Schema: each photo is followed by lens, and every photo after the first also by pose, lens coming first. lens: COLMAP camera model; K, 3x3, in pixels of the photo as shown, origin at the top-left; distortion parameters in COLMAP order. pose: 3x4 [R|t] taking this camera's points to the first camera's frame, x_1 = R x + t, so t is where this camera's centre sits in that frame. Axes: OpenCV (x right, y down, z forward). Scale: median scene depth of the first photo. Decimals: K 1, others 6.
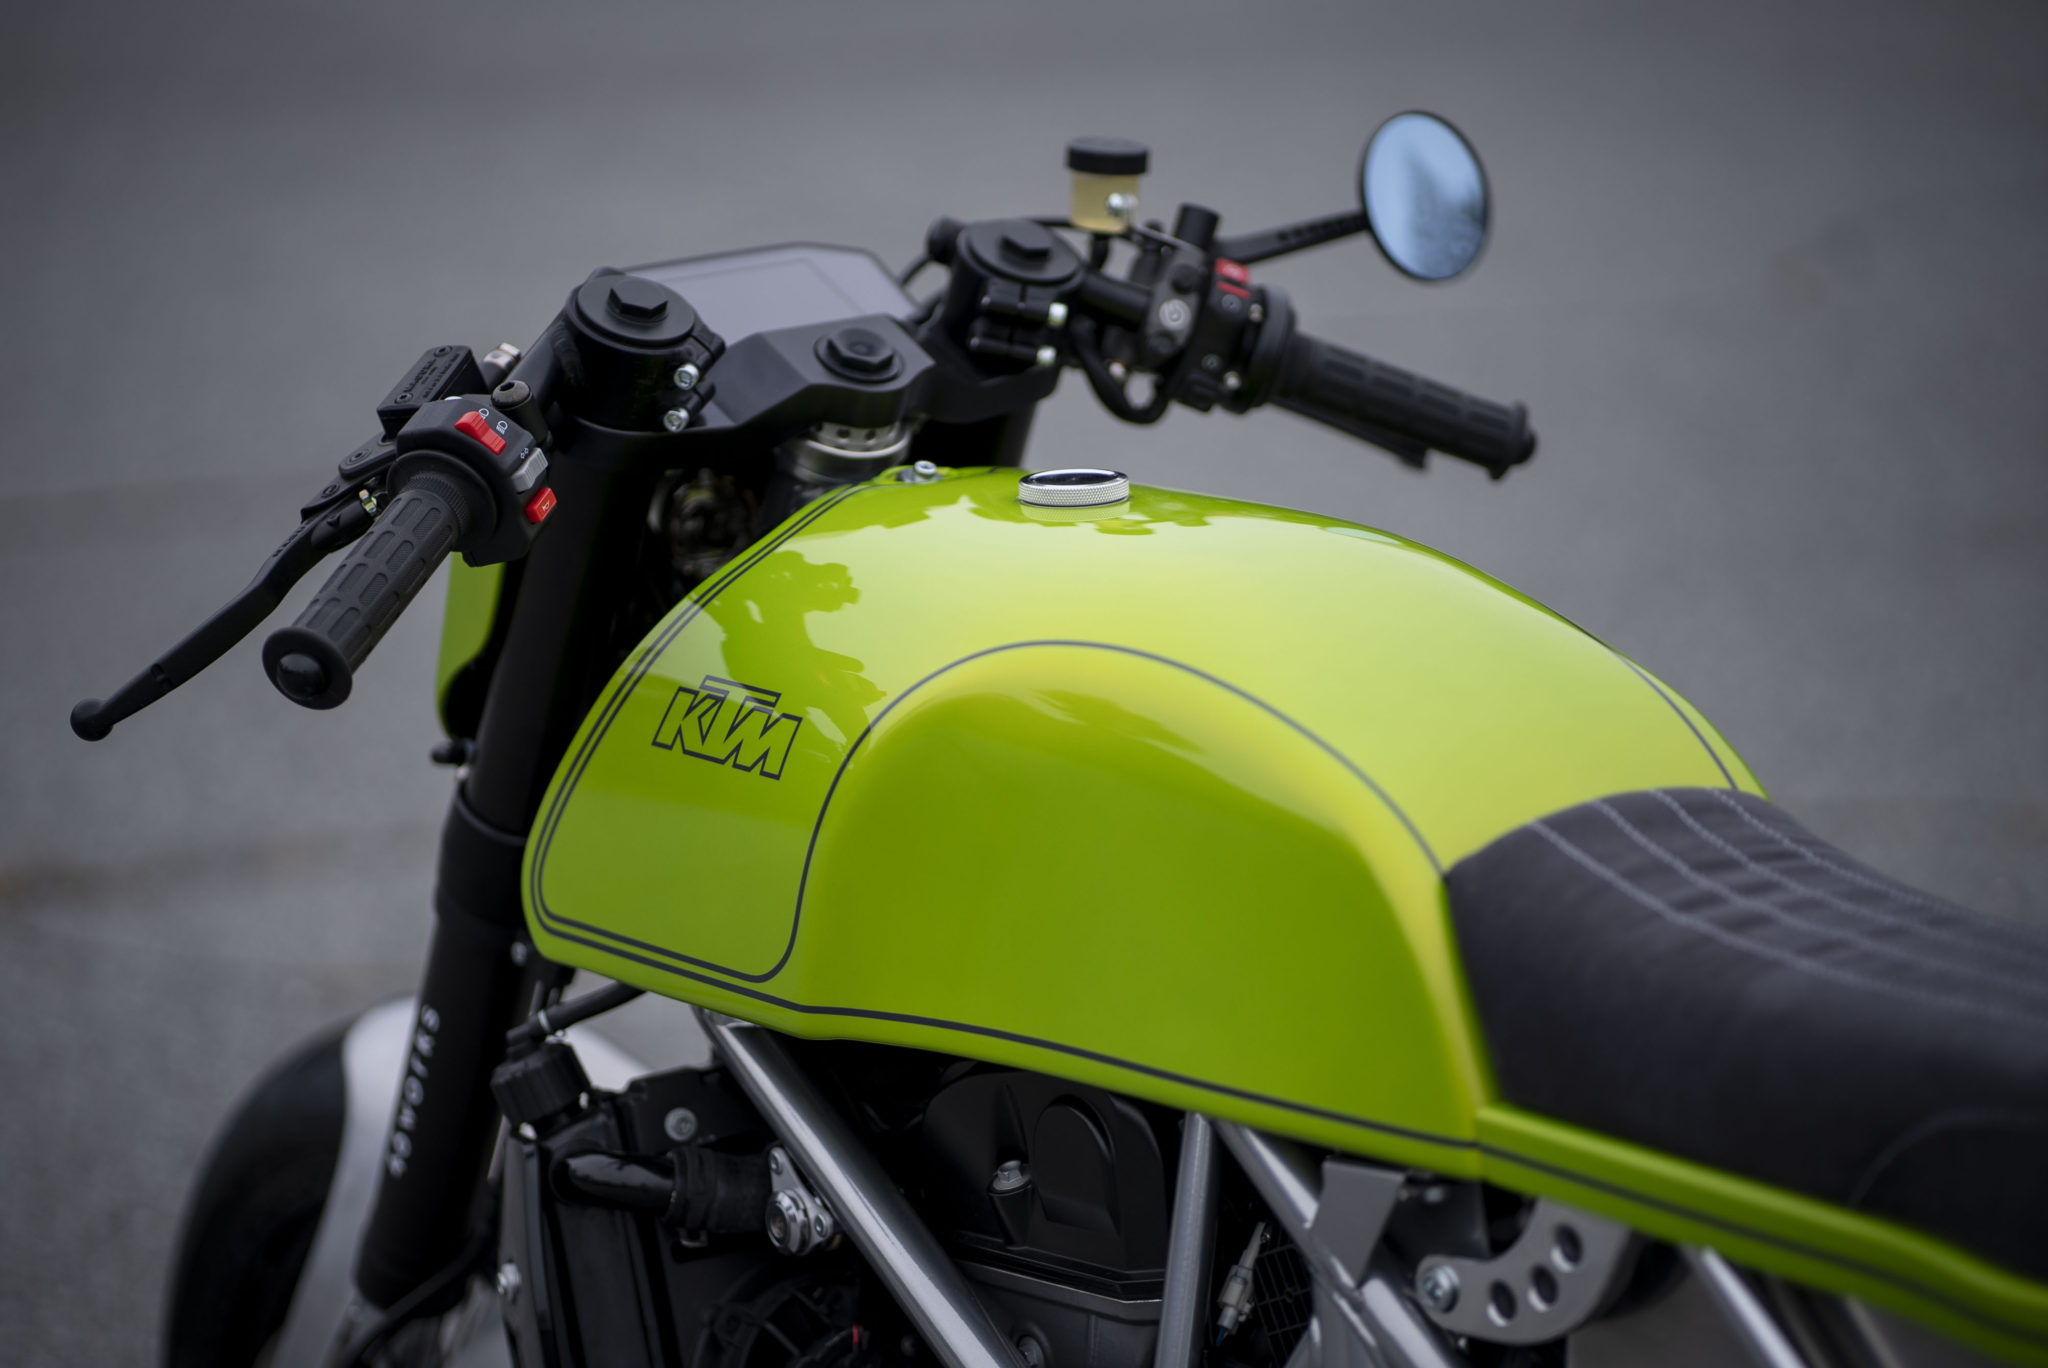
lens RADIAL K [[5071.8, 0, 960.4], [0, 5071.8, 683.9], [0, 0, 1]] dist [0.075823, 0.208441]
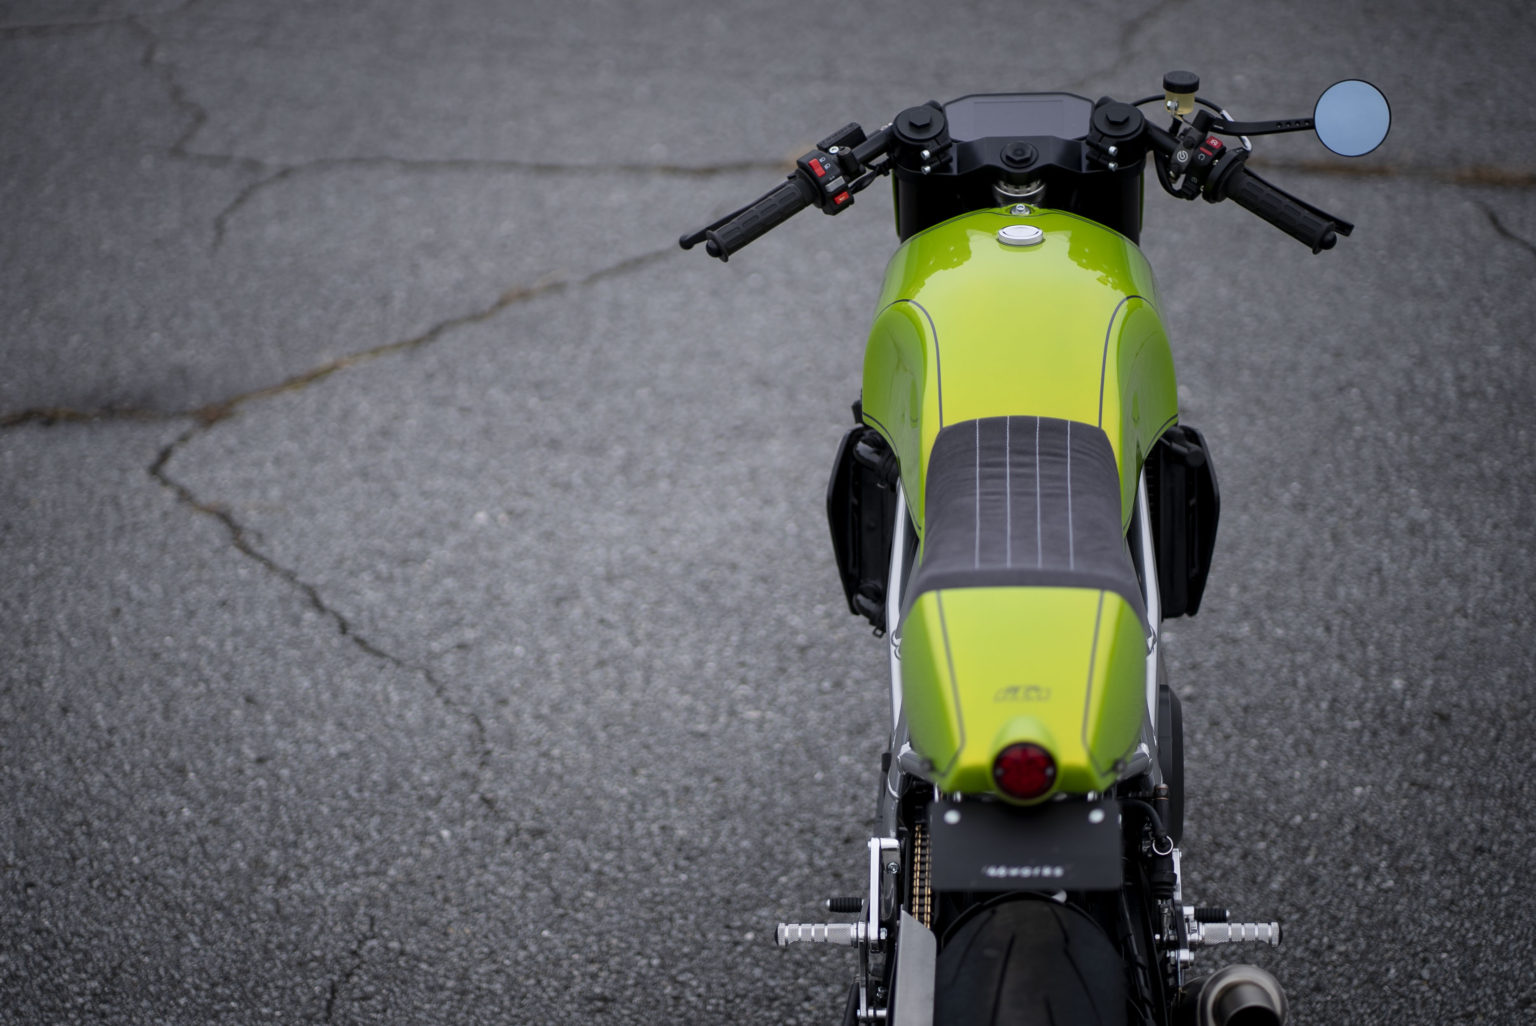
lens RADIAL K [[3803.9, 0, 720.3], [0, 3803.9, 512.9], [0, 0, 1]] dist [0.075823, 0.208441]
pose [[0.762305, 0.265462, -0.590272, 1.006212], [-0.142313, 0.958444, 0.247249, -0.334850], [0.631378, -0.104476, 0.768405, -0.520382]]
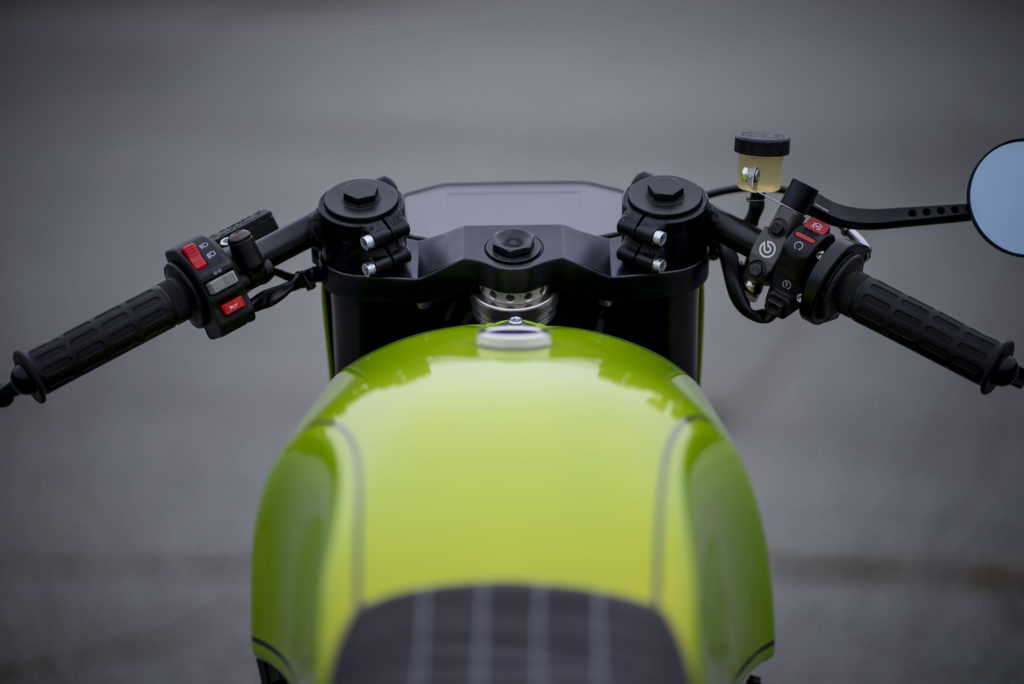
lens RADIAL K [[2535.9, 0, 480.2], [0, 2535.9, 341.9], [0, 0, 1]] dist [0.075823, 0.208441]
pose [[0.791353, 0.131815, -0.596980, 0.446744], [-0.158585, 0.987315, 0.007783, -0.040593], [0.590433, 0.088513, 0.802218, 0.372417]]
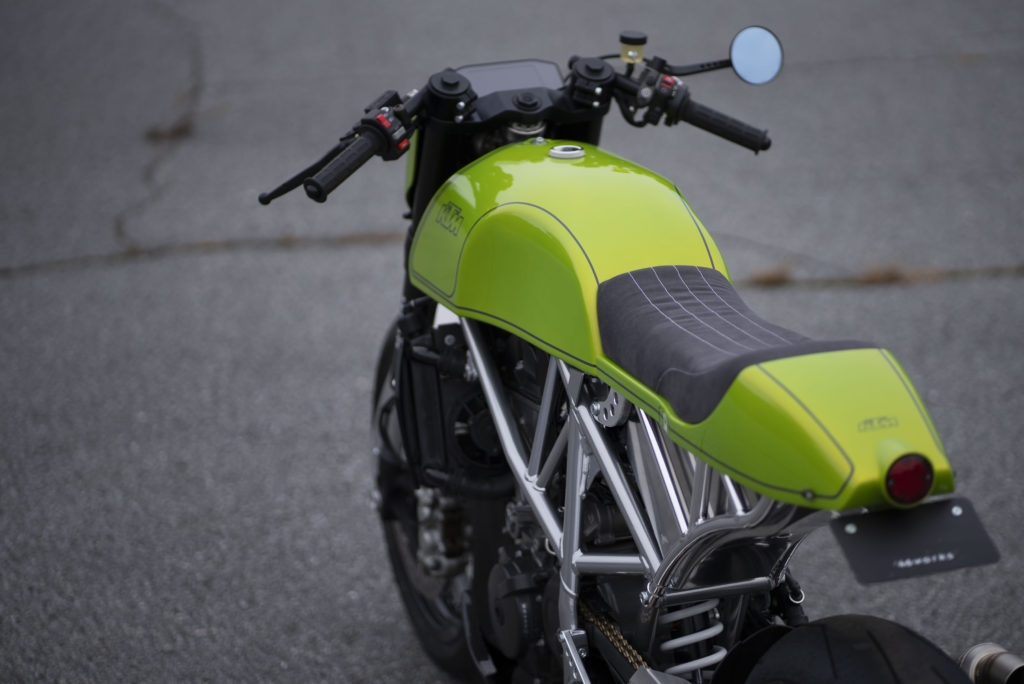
lens RADIAL K [[2602.9, 0, 512.0], [0, 2602.9, 342.0], [0, 0, 1]] dist [-0.028893, -0.091846]
pose [[0.955353, 0.103217, -0.276852, 0.431974], [-0.080157, 0.992398, 0.093387, -0.066954], [0.284387, -0.067026, 0.956364, -0.542785]]
